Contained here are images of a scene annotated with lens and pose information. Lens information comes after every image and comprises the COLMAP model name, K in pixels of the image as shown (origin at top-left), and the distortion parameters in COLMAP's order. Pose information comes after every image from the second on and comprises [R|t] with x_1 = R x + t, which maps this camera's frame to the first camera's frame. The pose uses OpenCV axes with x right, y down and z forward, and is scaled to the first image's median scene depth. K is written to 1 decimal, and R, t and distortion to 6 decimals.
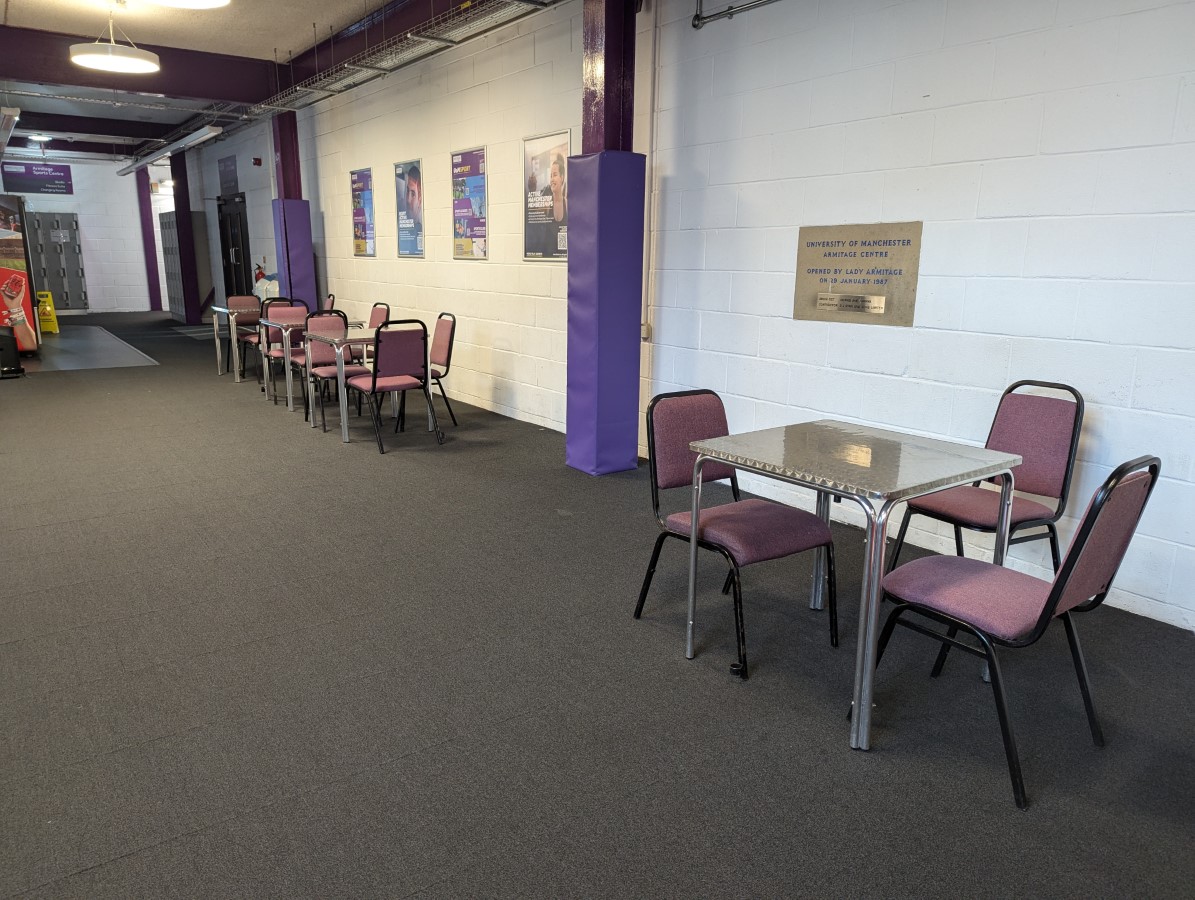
lens RADIAL K [[831.5, 0, 592.8], [0, 831.5, 449.0], [0, 0, 1]] dist [0.049379, -0.032213]
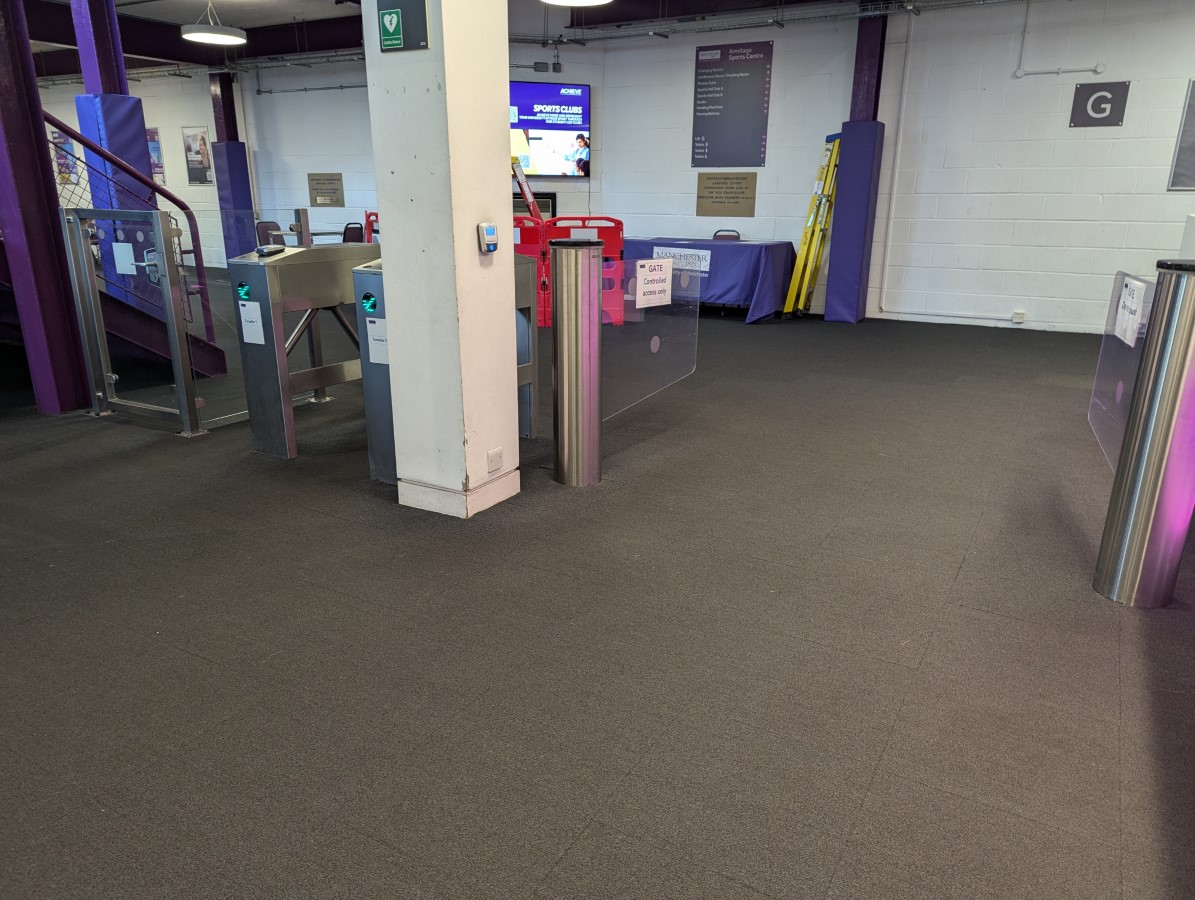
lens RADIAL K [[831.5, 0, 600.3], [0, 831.5, 455.9], [0, 0, 1]] dist [0.049379, -0.032213]
pose [[0.907647, -0.126890, 0.400094, -0.096836], [0.094232, 0.990479, 0.100356, 0.418468], [-0.409019, -0.053387, 0.910963, -1.746754]]
